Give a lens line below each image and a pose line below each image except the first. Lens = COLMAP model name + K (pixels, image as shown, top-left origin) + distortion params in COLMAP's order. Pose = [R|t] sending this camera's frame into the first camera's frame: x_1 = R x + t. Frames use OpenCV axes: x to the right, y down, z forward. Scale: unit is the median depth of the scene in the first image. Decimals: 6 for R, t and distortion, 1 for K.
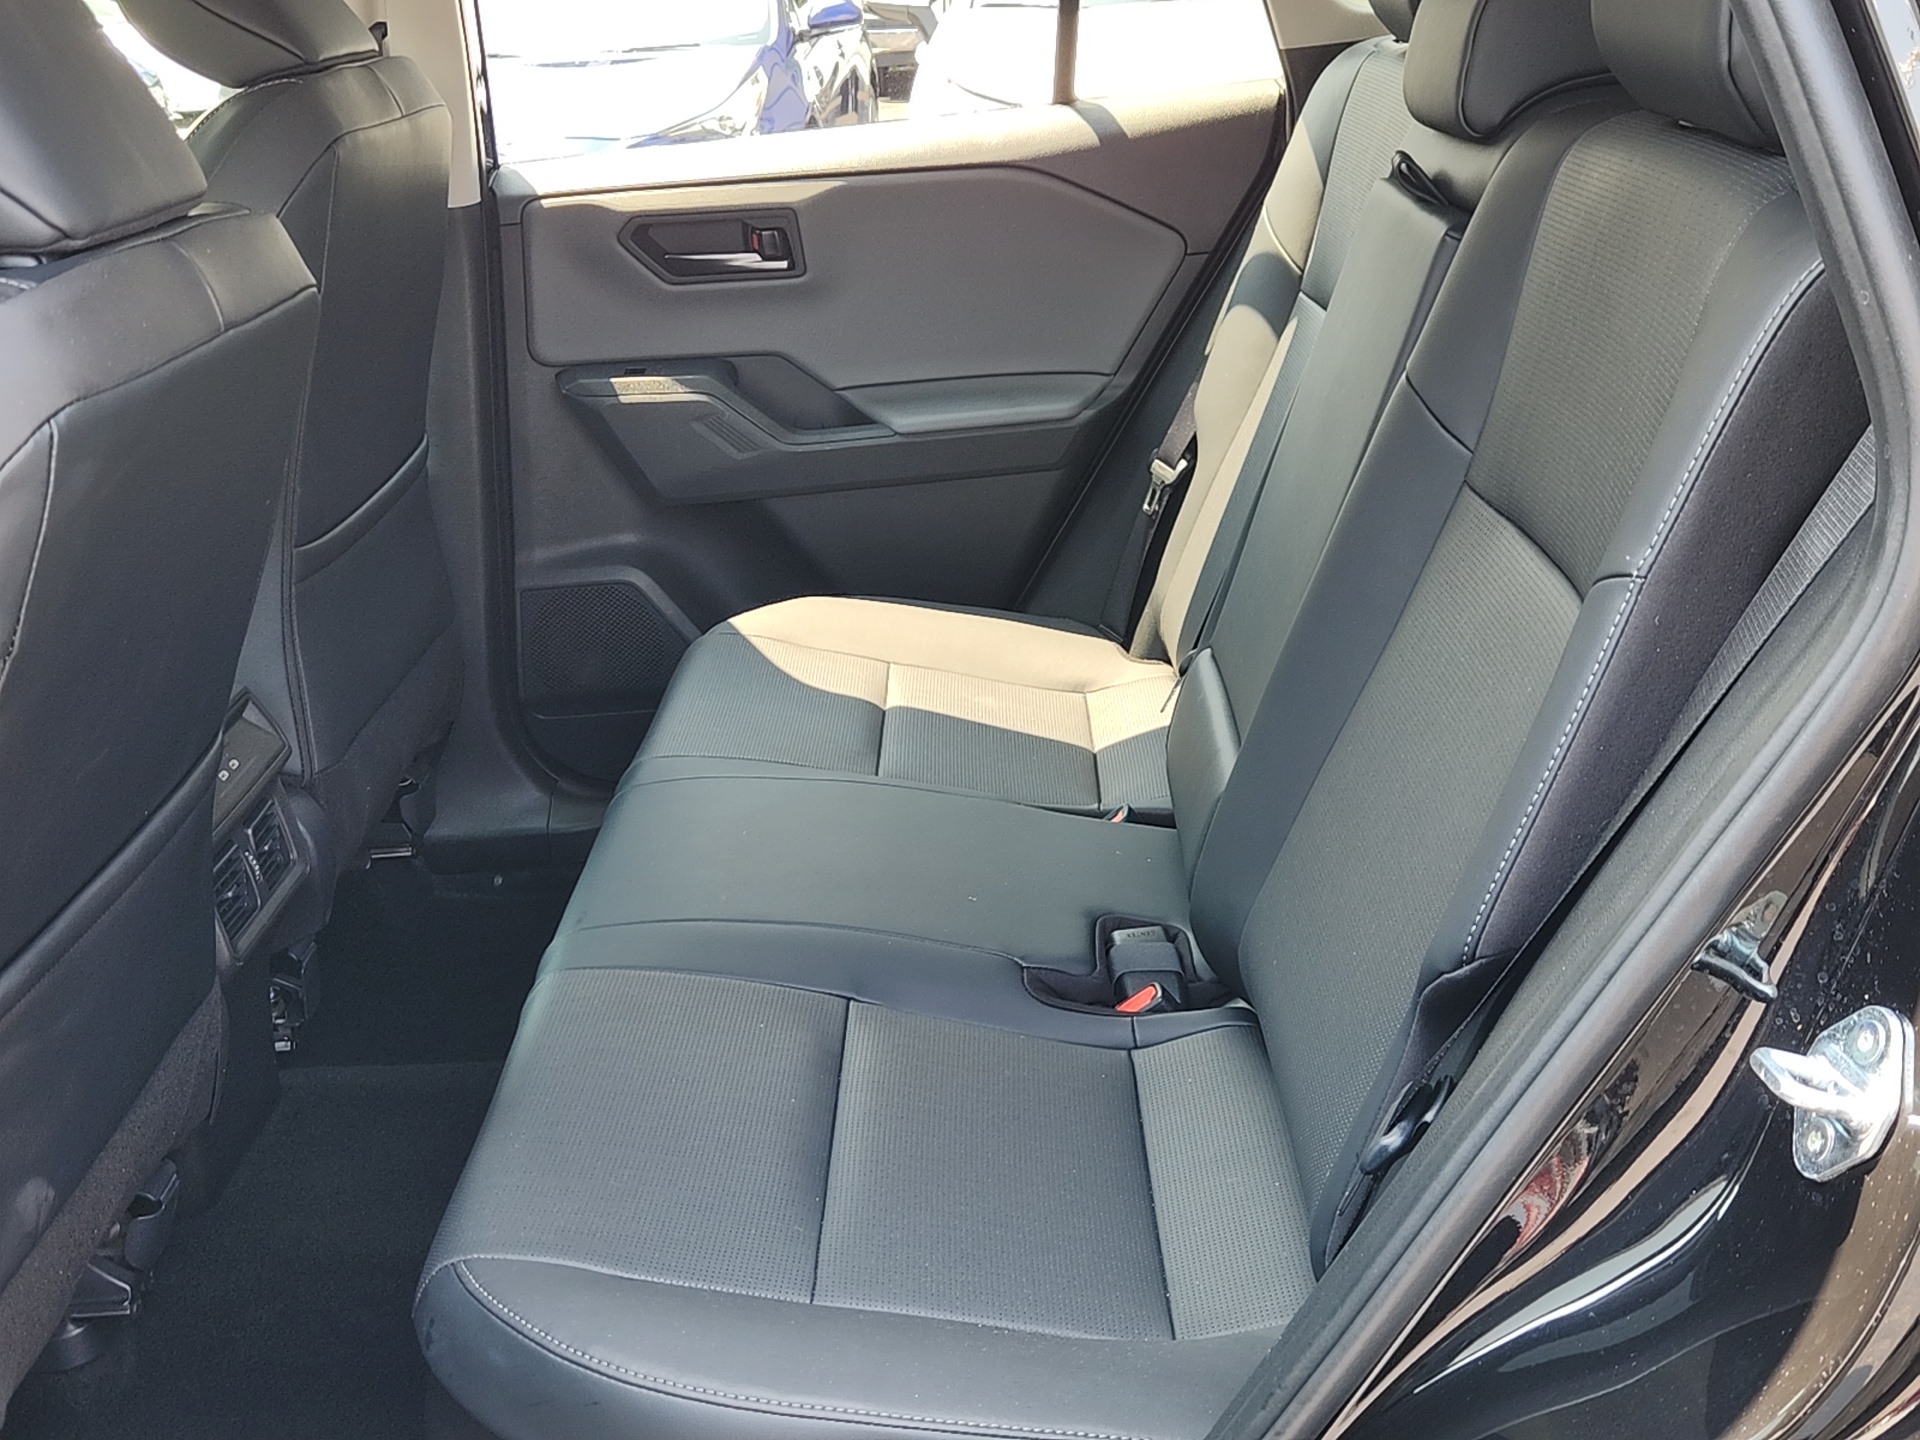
lens RADIAL K [[1962.9, 0, 960.0], [0, 1962.9, 720.0], [0, 0, 1]] dist [0.038248, -0.008010]
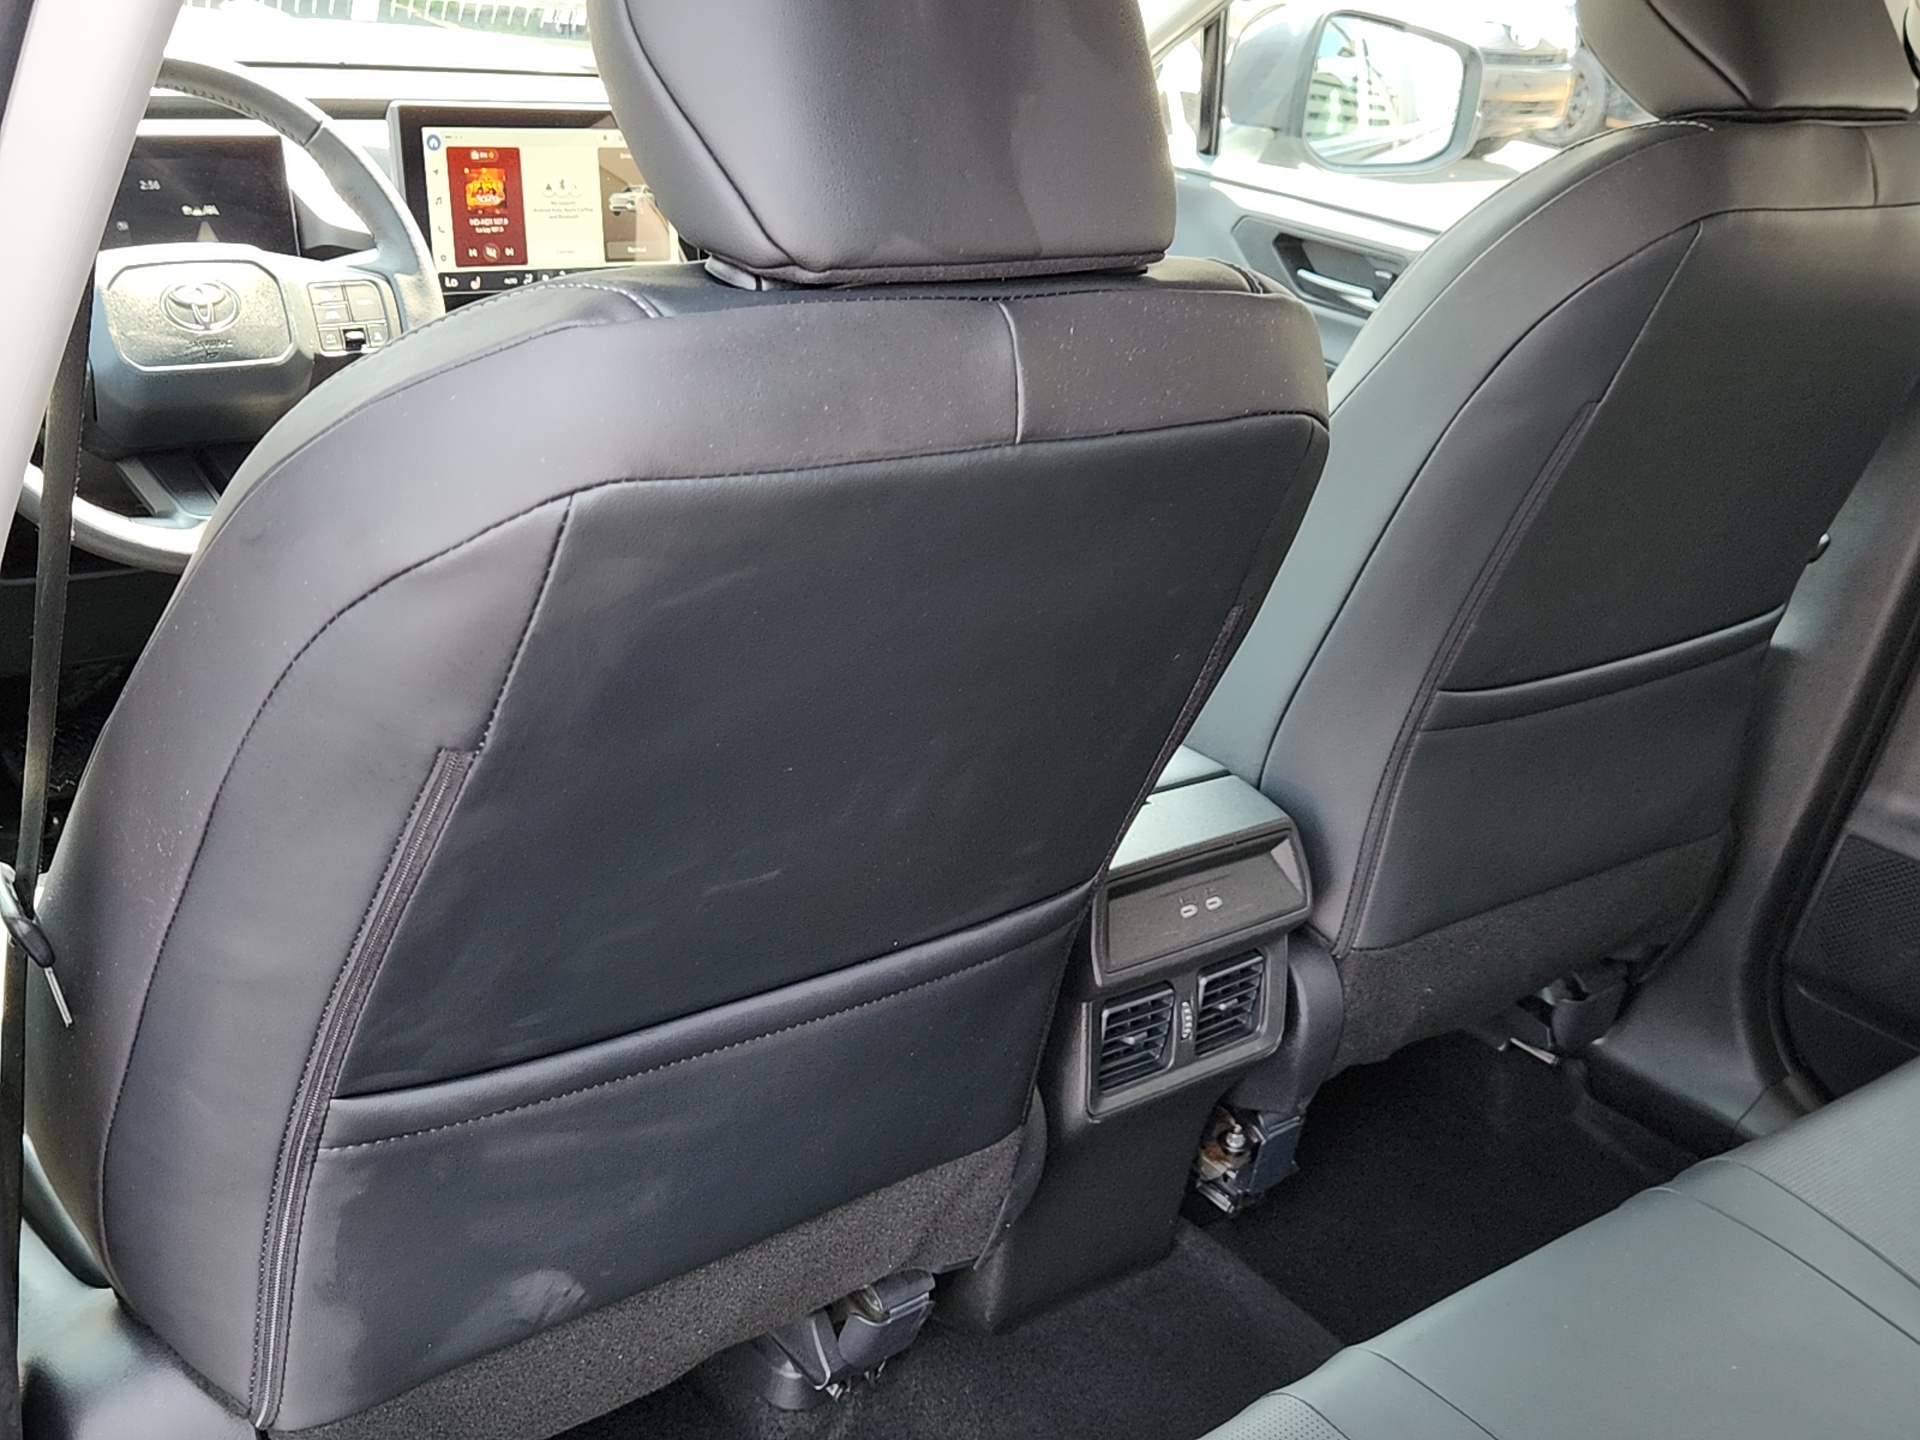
lens RADIAL K [[1962.9, 0, 960.0], [0, 1962.9, 720.0], [0, 0, 1]] dist [0.038248, -0.008010]
pose [[0.609438, 0.415364, -0.675321, 0.085222], [-0.408654, 0.894485, 0.181377, -0.146958], [0.679402, 0.165435, 0.714874, 0.324419]]
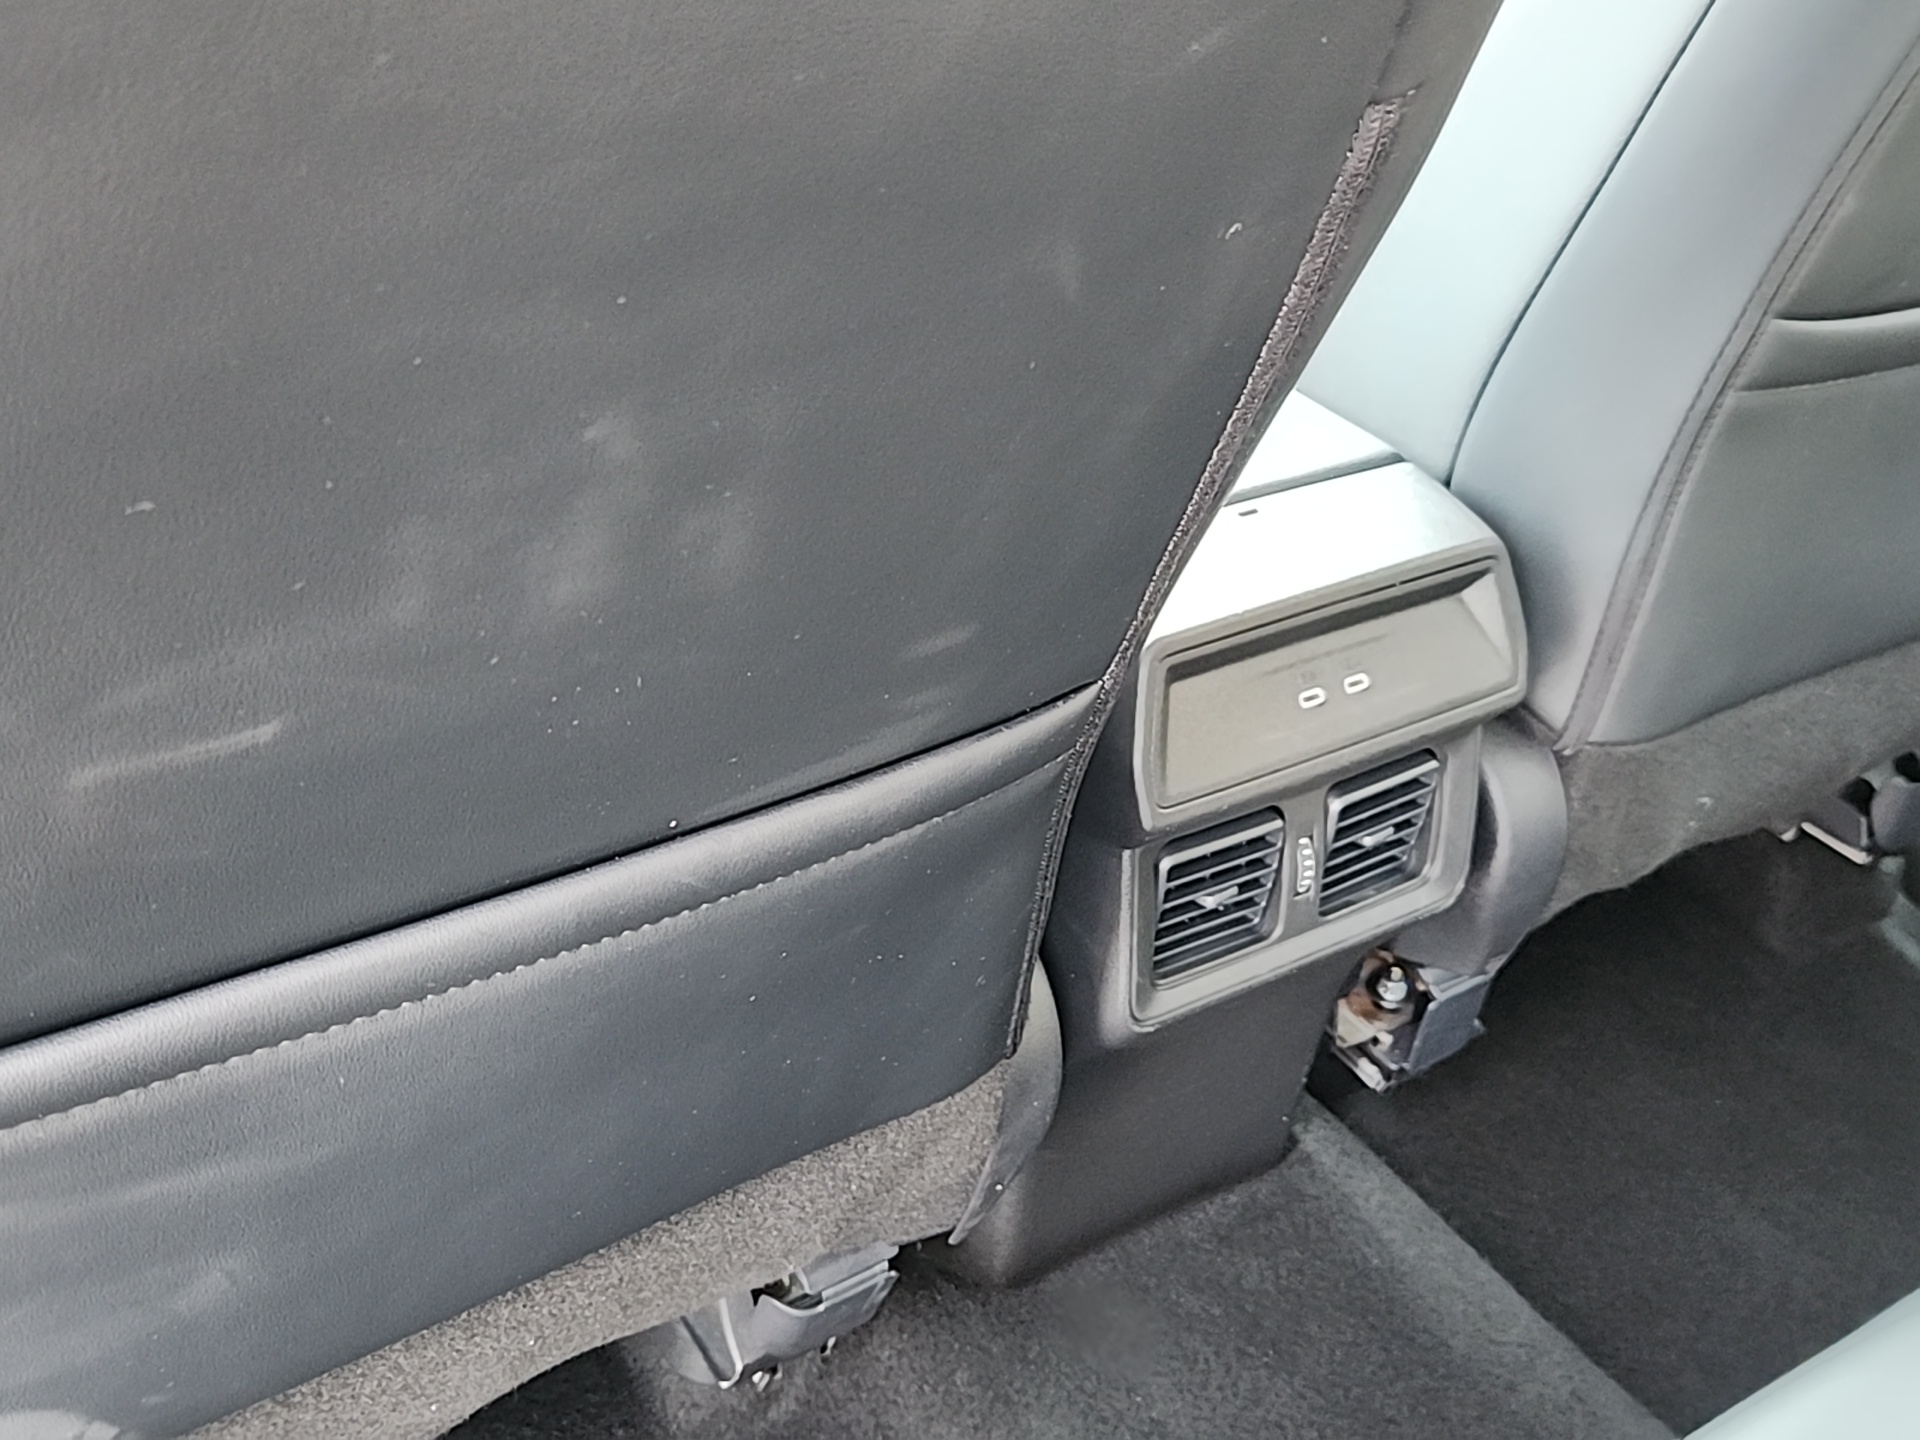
lens RADIAL K [[1962.9, 0, 960.0], [0, 1962.9, 720.0], [0, 0, 1]] dist [0.038248, -0.008010]
pose [[0.532352, 0.544594, -0.648089, -0.096530], [-0.393234, 0.837064, 0.380382, -0.114070], [0.749645, 0.052354, 0.659766, 0.589520]]
